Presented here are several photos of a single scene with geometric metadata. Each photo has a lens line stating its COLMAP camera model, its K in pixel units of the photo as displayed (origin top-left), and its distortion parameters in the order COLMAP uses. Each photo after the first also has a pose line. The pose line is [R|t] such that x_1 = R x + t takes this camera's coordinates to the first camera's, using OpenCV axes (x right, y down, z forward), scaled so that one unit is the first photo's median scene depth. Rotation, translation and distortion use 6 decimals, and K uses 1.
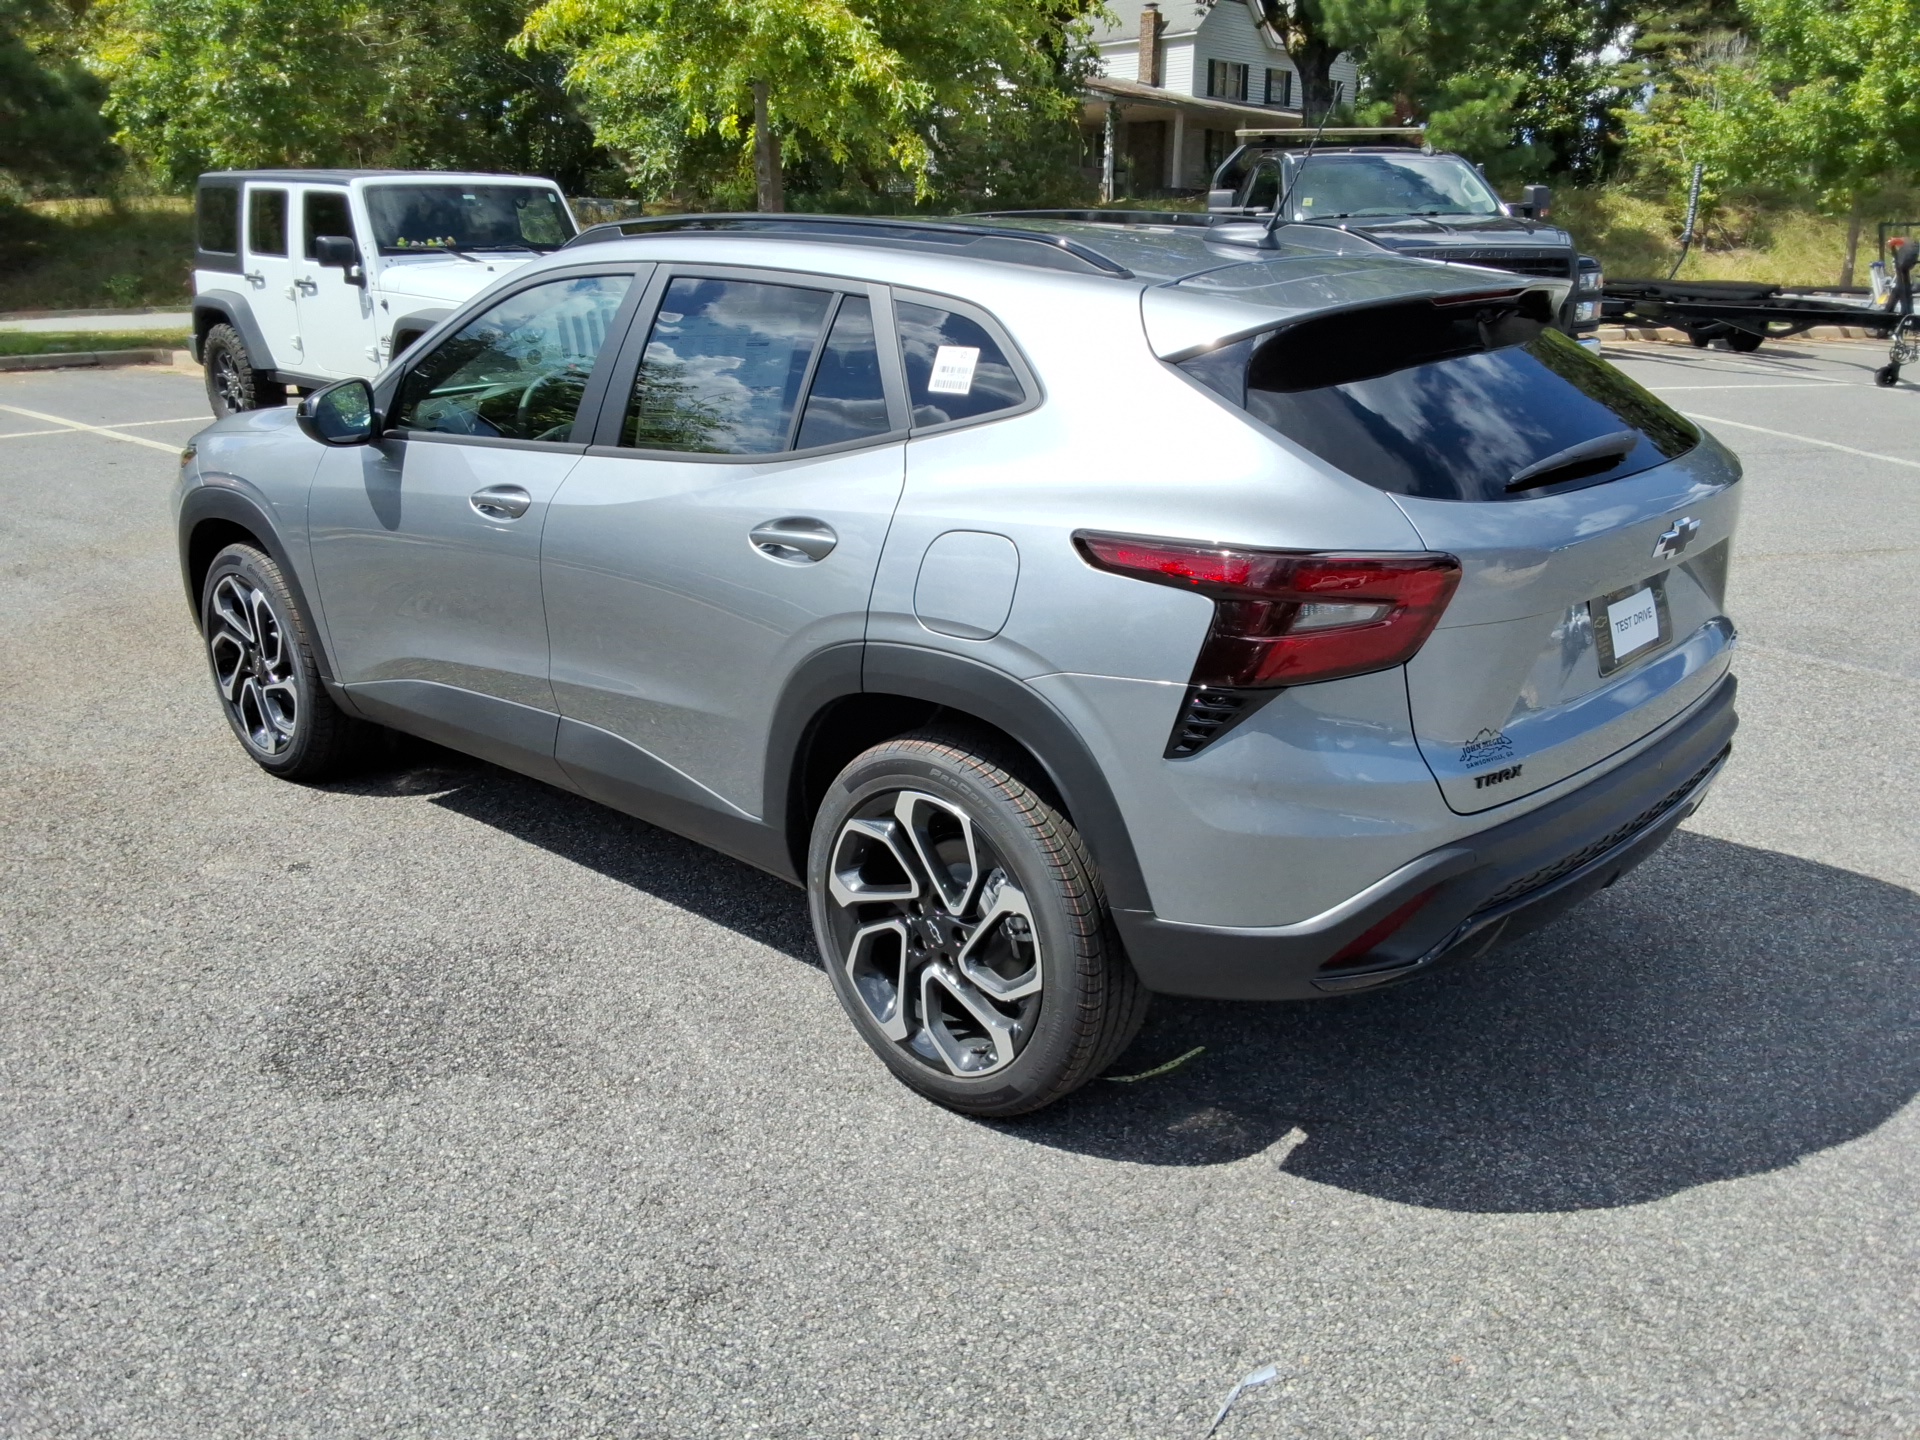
lens RADIAL K [[1534.9, 0, 969.1], [0, 1534.9, 720.4], [0, 0, 1]] dist [0.101349, -0.158659]
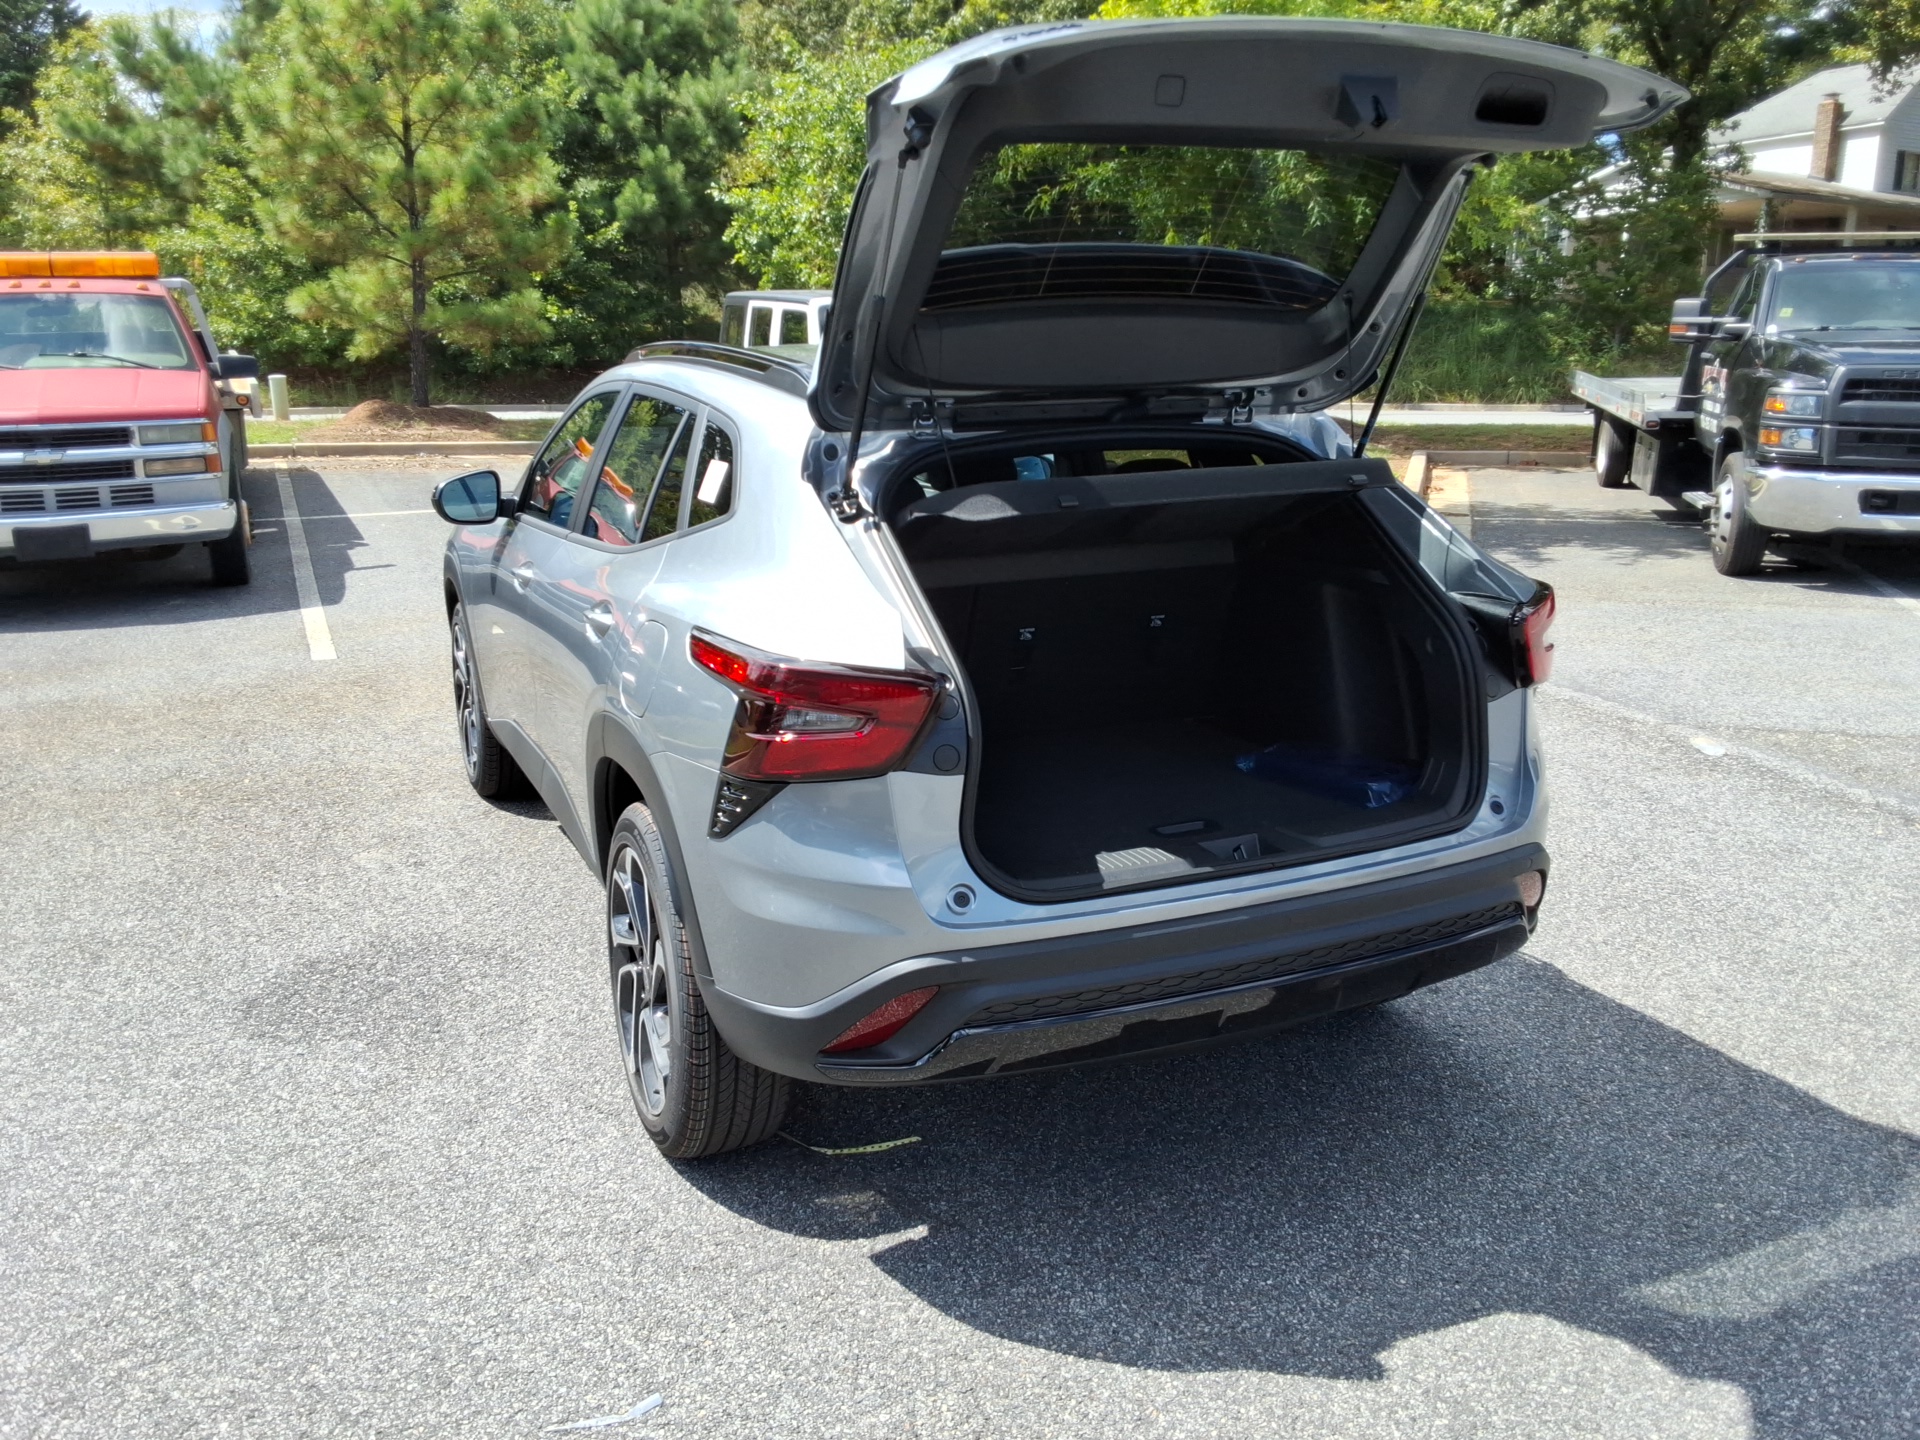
lens RADIAL K [[1534.9, 0, 969.1], [0, 1534.9, 720.4], [0, 0, 1]] dist [0.101349, -0.158659]
pose [[0.922497, 0.098149, -0.373318, 0.565607], [-0.120738, 0.991974, -0.037553, -0.032932], [0.366635, 0.079716, 0.926943, 0.030053]]
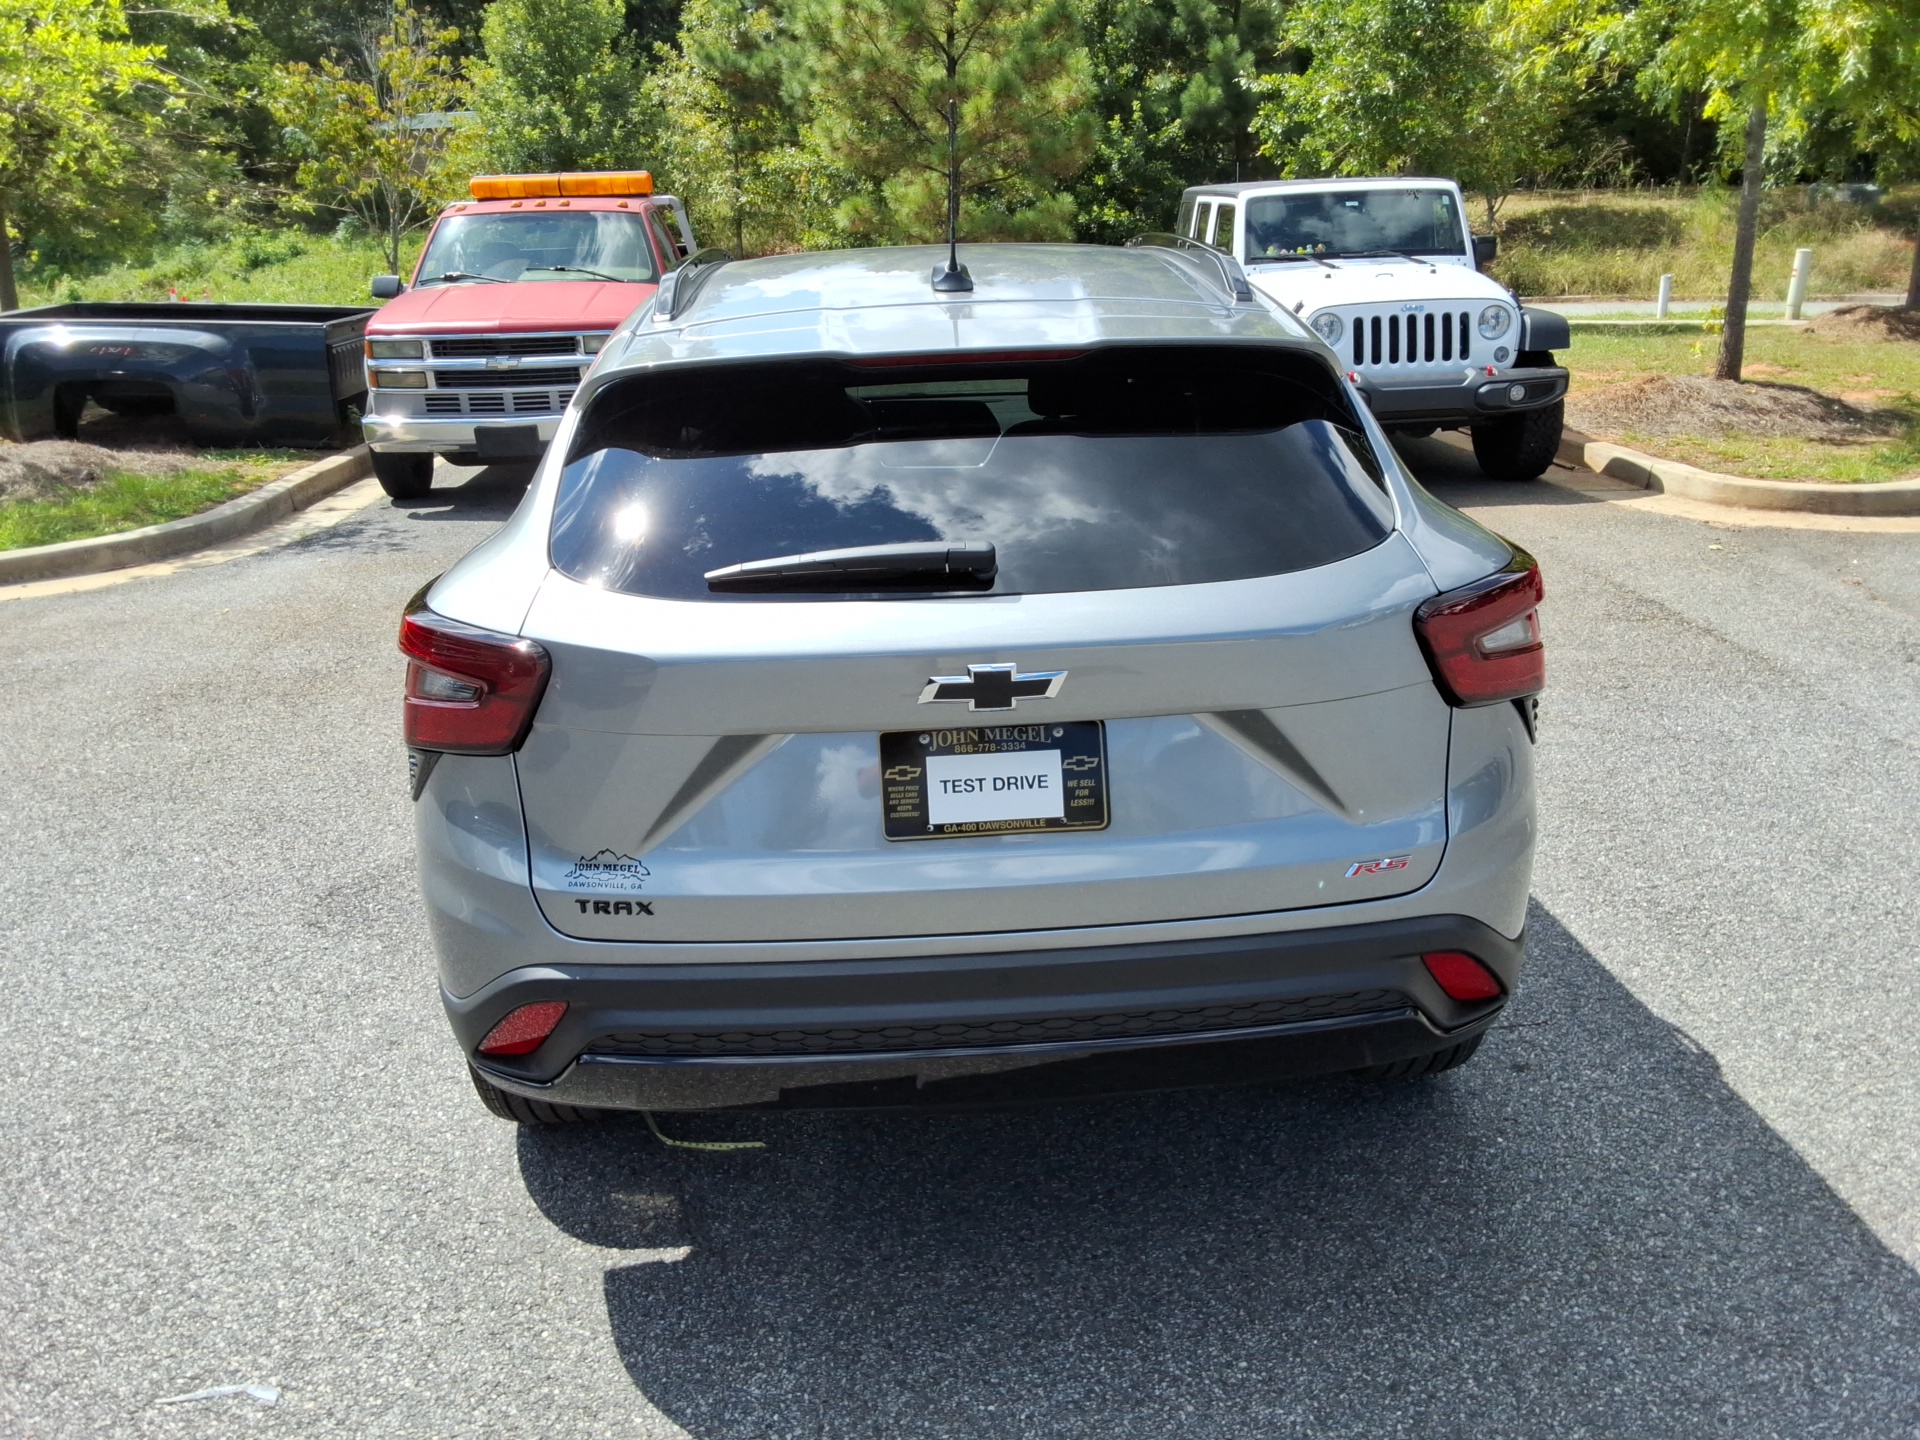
lens RADIAL K [[1531.0, 0, 960.0], [0, 1531.0, 720.0], [0, 0, 1]] dist [0.077784, -0.110757]
pose [[0.711866, 0.196633, -0.674228, 0.849206], [-0.192049, 0.977917, 0.082433, -0.145213], [0.675548, 0.070804, 0.733909, 0.395151]]
